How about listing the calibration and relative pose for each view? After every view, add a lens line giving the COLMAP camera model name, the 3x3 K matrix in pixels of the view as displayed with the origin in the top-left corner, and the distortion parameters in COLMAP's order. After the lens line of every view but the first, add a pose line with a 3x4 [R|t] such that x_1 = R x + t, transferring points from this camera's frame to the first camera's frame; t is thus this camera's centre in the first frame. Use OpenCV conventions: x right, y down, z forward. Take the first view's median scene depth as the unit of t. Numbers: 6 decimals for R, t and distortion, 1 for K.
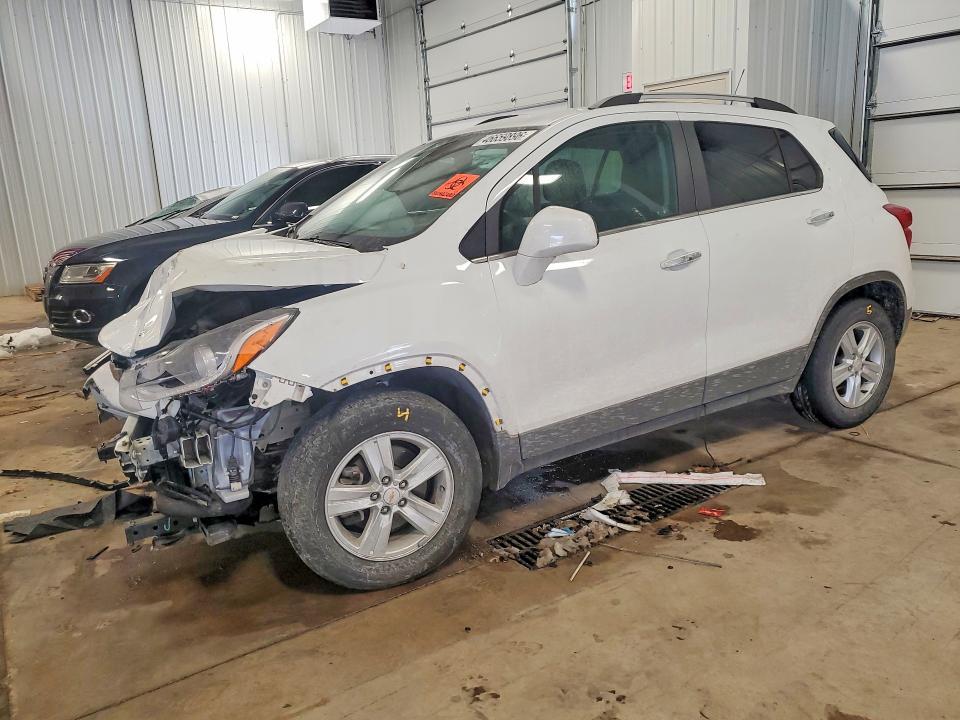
lens RADIAL K [[747.4, 0, 476.2], [0, 747.4, 359.9], [0, 0, 1]] dist [0.009368, 0.005372]
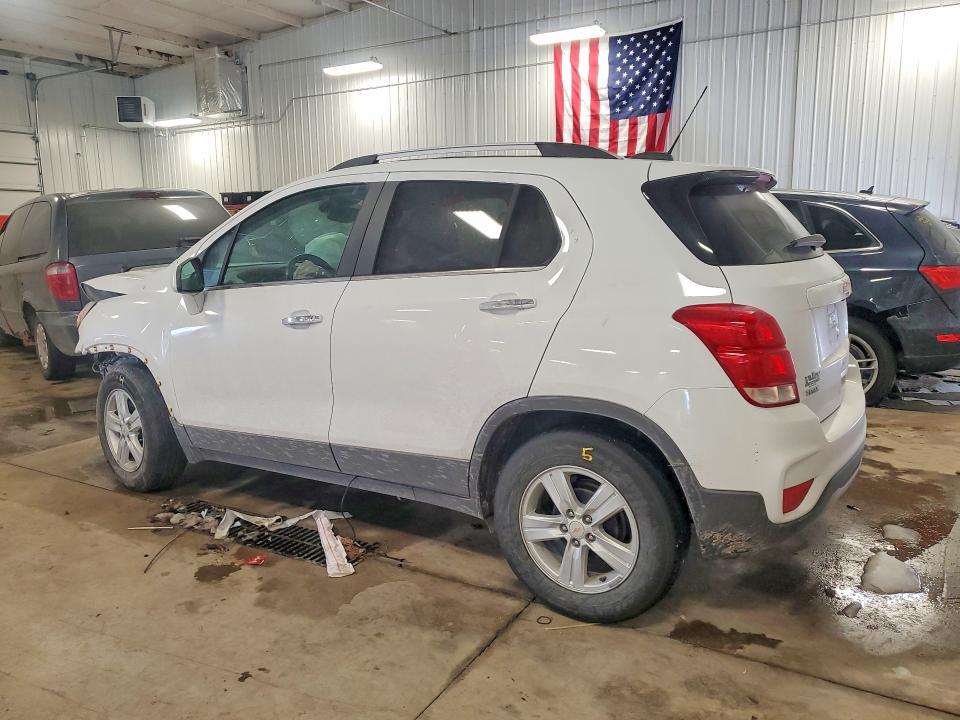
lens RADIAL K [[747.4, 0, 475.6], [0, 747.4, 358.7], [0, 0, 1]] dist [0.009368, 0.005372]
pose [[0.432518, 0.202729, -0.878538, 1.260330], [-0.211586, 0.970006, 0.119668, -0.249509], [0.876447, 0.134128, 0.462439, 0.720989]]
